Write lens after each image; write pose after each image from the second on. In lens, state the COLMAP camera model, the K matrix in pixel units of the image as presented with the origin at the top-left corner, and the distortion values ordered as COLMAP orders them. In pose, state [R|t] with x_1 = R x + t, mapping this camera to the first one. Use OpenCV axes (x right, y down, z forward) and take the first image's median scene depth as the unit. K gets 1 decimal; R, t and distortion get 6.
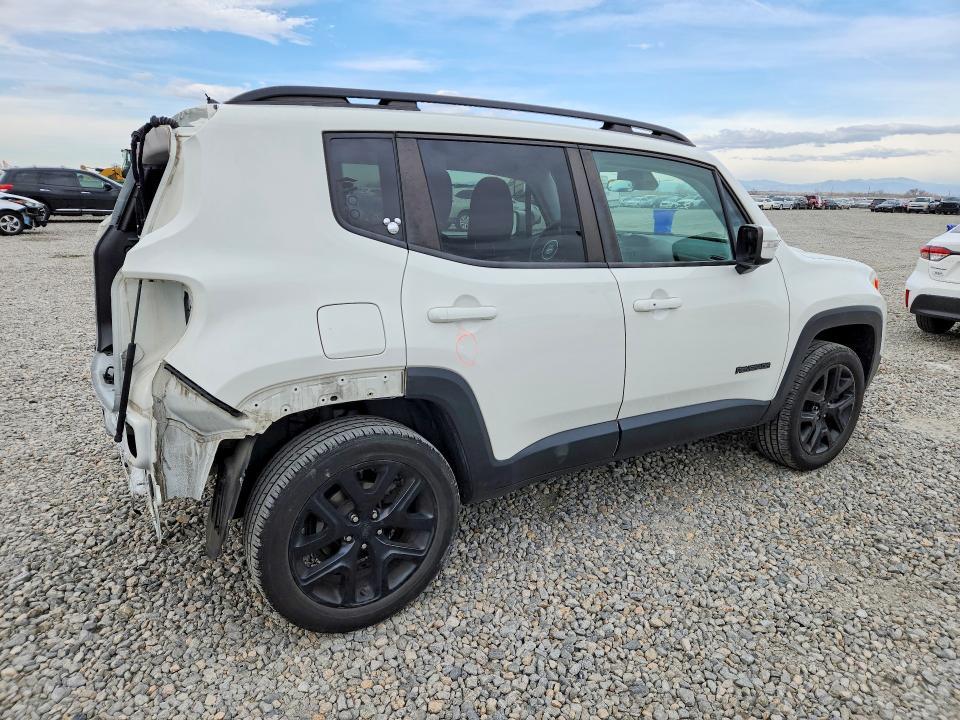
lens RADIAL K [[742.0, 0, 480.0], [0, 742.0, 360.0], [0, 0, 1]] dist [0.001405, 0.000963]
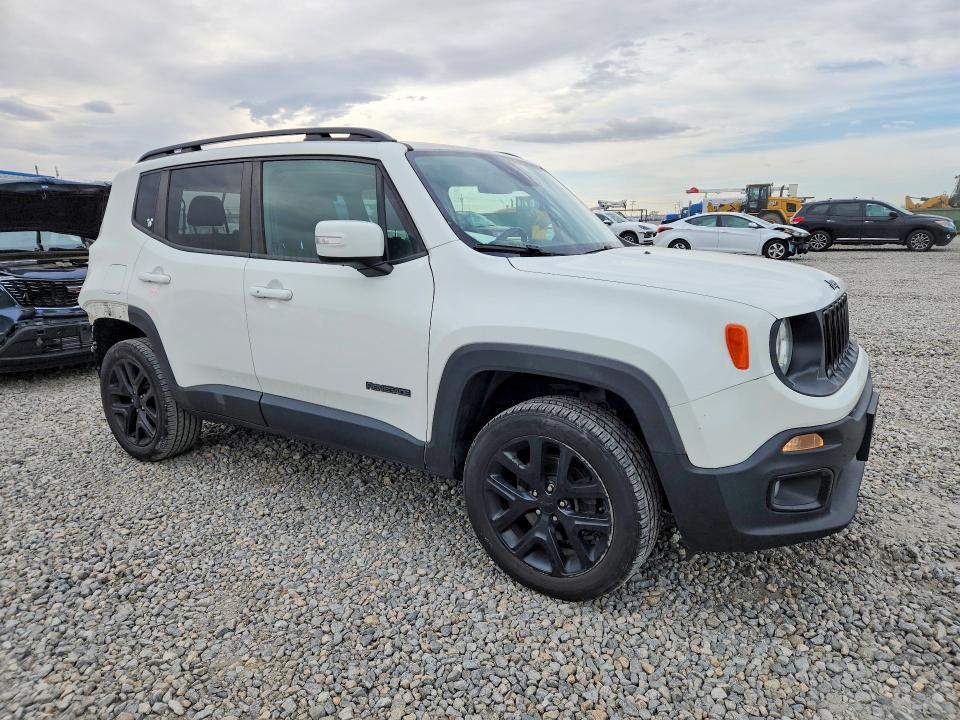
lens RADIAL K [[742.0, 0, 480.0], [0, 742.0, 360.0], [0, 0, 1]] dist [0.001405, 0.000963]
pose [[0.323950, 0.147505, -0.934504, 0.312846], [-0.192679, 0.977355, 0.087476, -0.030802], [0.926246, 0.151722, 0.345035, 0.208189]]
